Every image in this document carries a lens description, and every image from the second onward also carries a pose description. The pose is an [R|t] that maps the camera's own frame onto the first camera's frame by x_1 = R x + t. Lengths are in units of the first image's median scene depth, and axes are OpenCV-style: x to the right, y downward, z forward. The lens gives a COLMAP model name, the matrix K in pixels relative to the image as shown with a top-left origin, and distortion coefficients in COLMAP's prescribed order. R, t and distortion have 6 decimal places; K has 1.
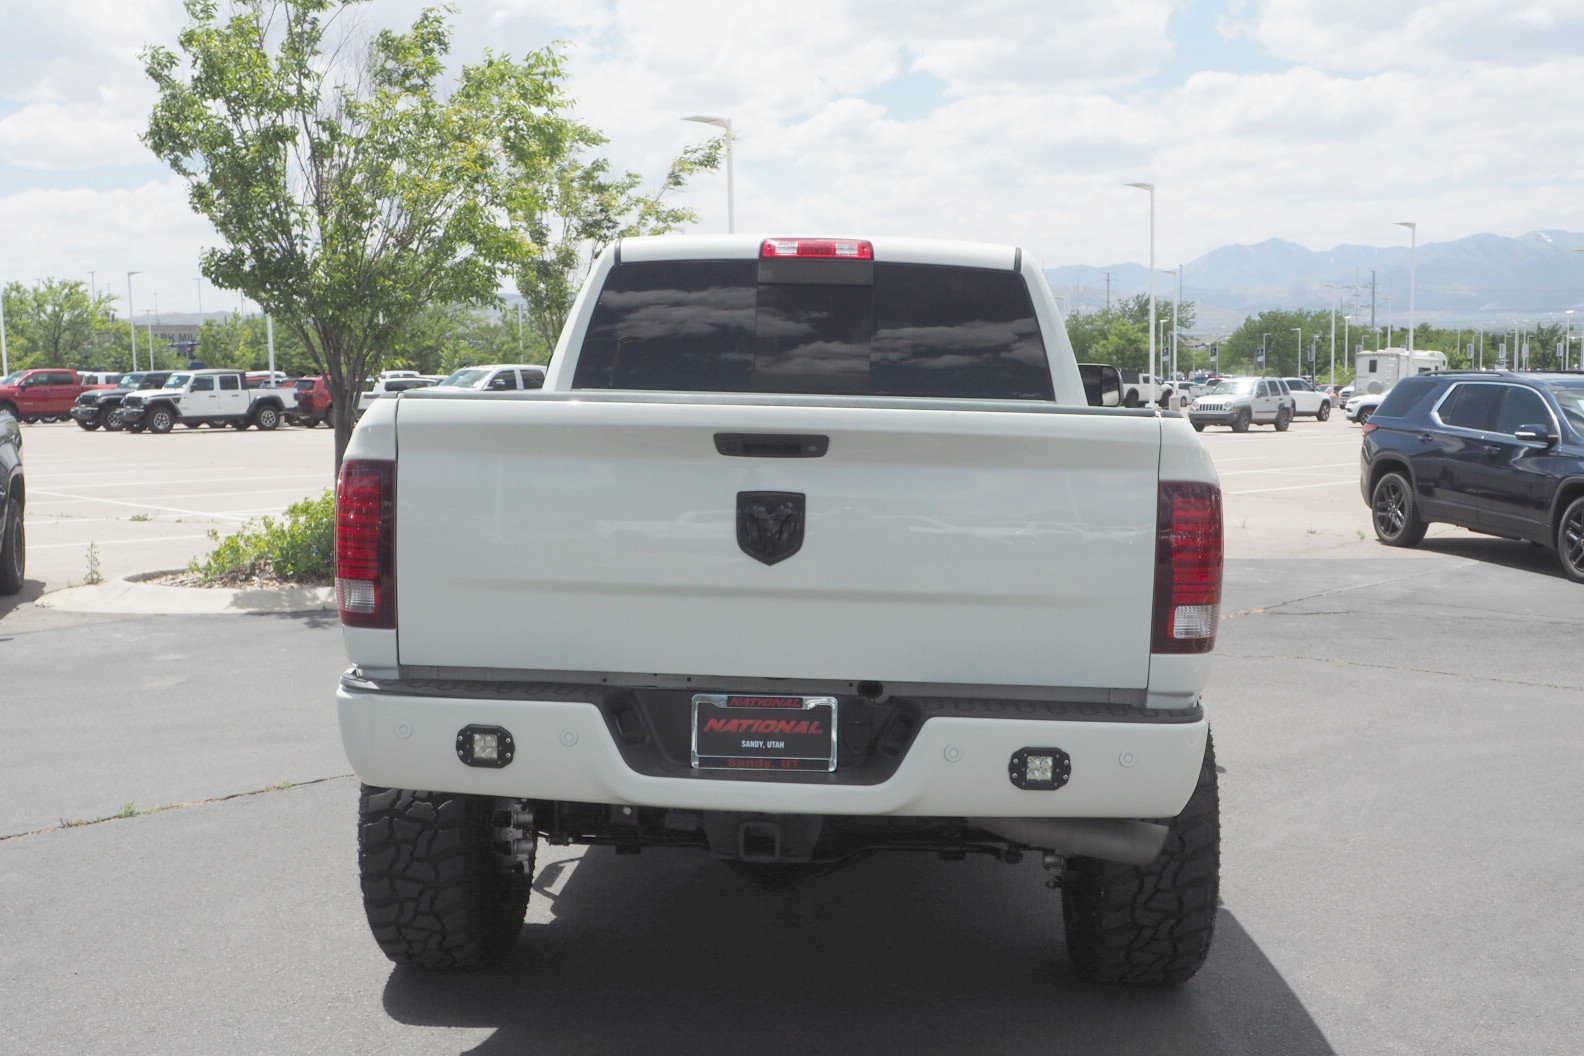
lens RADIAL K [[1720.2, 0, 785.3], [0, 1720.2, 531.8], [0, 0, 1]] dist [0.016471, 0.000000]
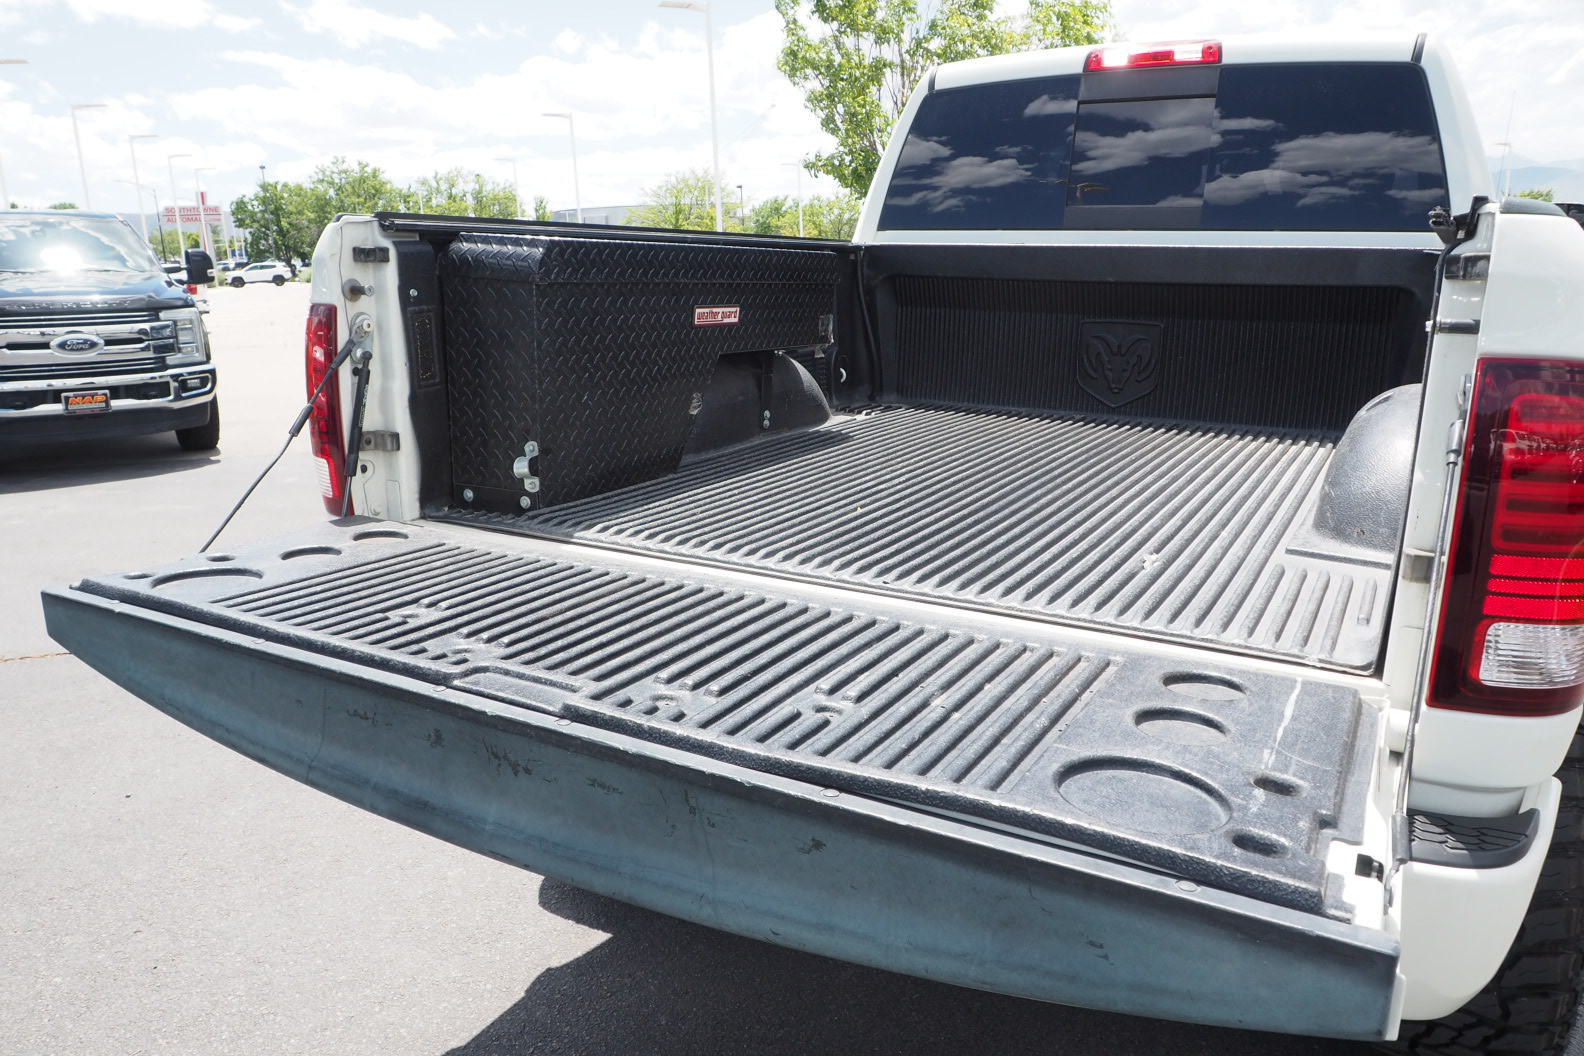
lens RADIAL K [[1126.3, 0, 782.4], [0, 1126.3, 524.0], [0, 0, 1]] dist [-0.027815, 0.008425]
pose [[0.895363, 0.089474, -0.436256, 0.116567], [-0.024450, 0.988008, 0.152456, -0.016366], [0.444665, -0.125838, 0.886813, 0.404483]]
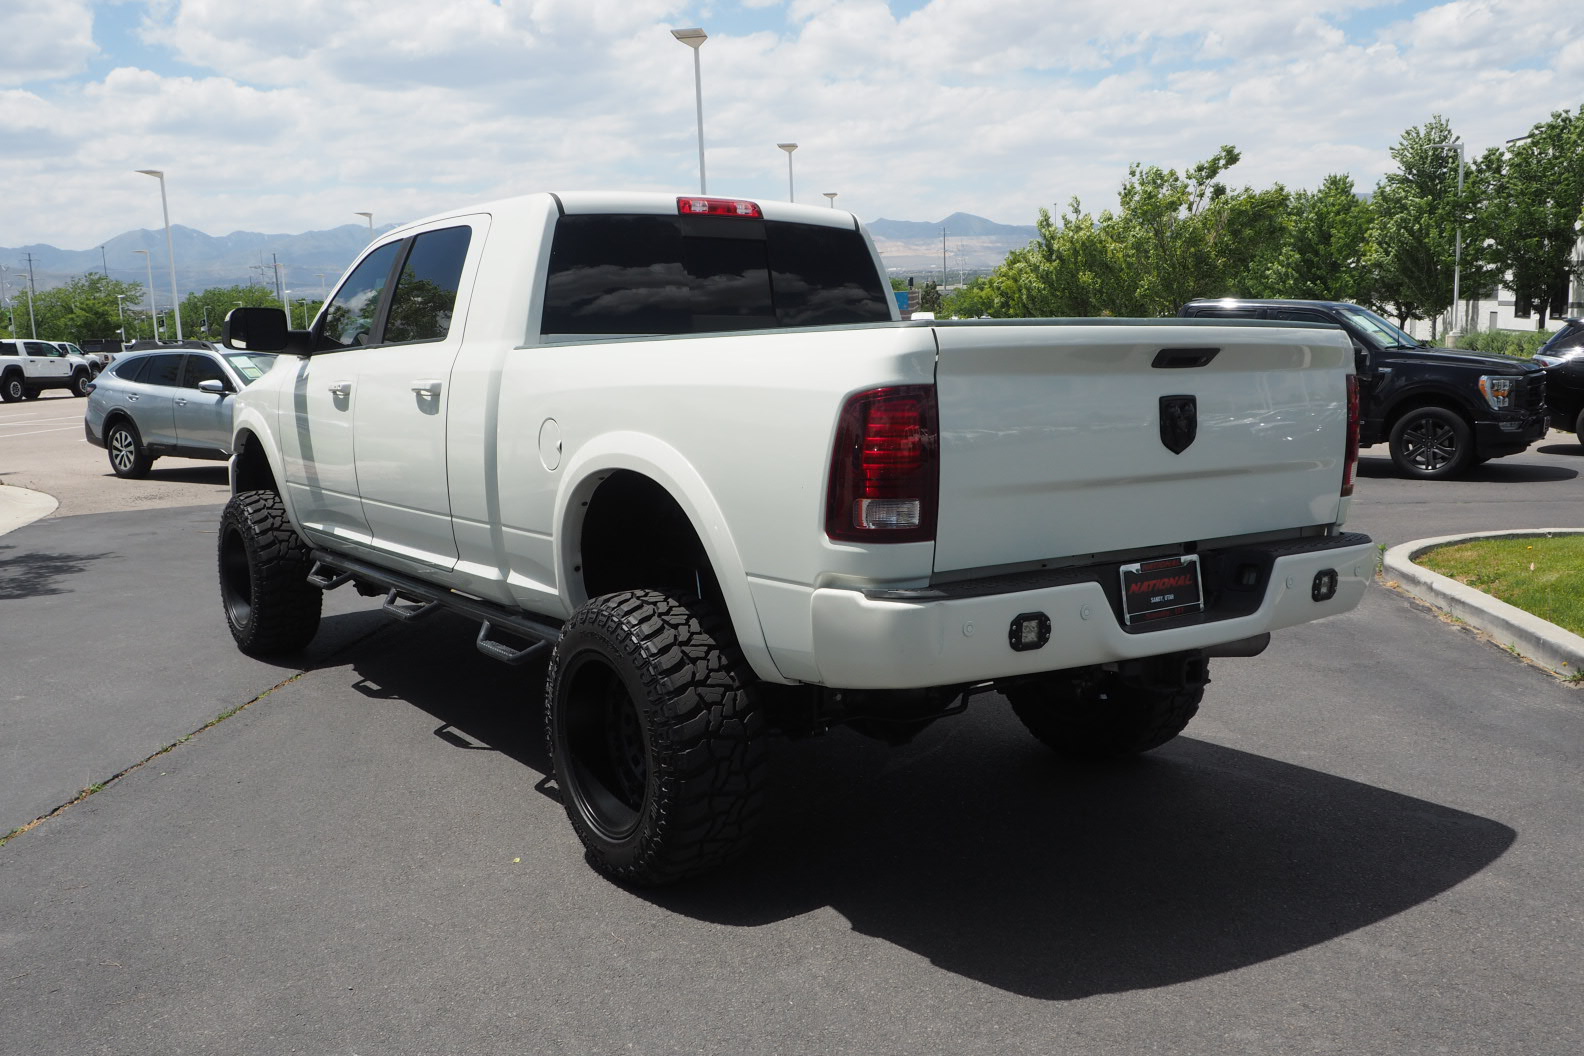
lens RADIAL K [[1430.9, 0, 800.0], [0, 1430.9, 523.8], [0, 0, 1]] dist [-0.004050, 0.004460]
pose [[0.778145, -0.102505, 0.619664, -0.551746], [0.080284, 0.994732, 0.063733, -0.011646], [-0.622933, 0.000155, 0.782275, 0.223639]]
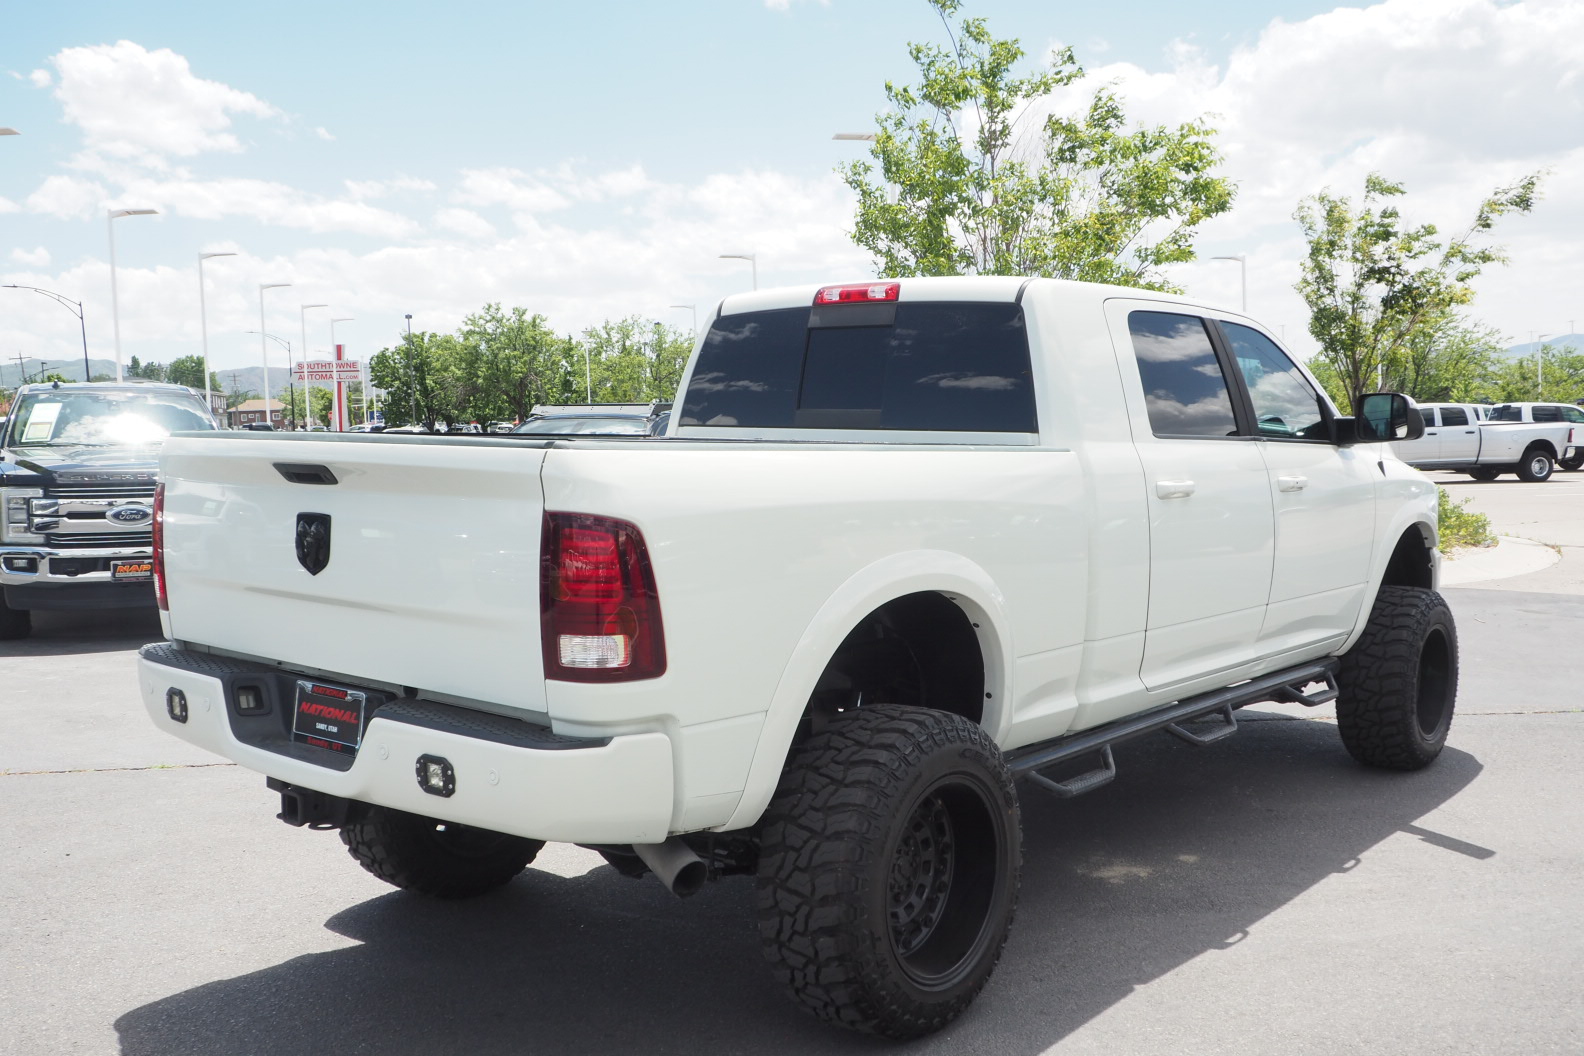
lens RADIAL K [[1480.1, 0, 791.6], [0, 1480.1, 531.2], [0, 0, 1]] dist [-0.033623, 0.000000]
pose [[0.807196, 0.031027, -0.589468, 0.535544], [-0.039064, 0.999236, -0.000897, -0.014091], [0.588990, 0.023752, 0.807791, 0.236940]]
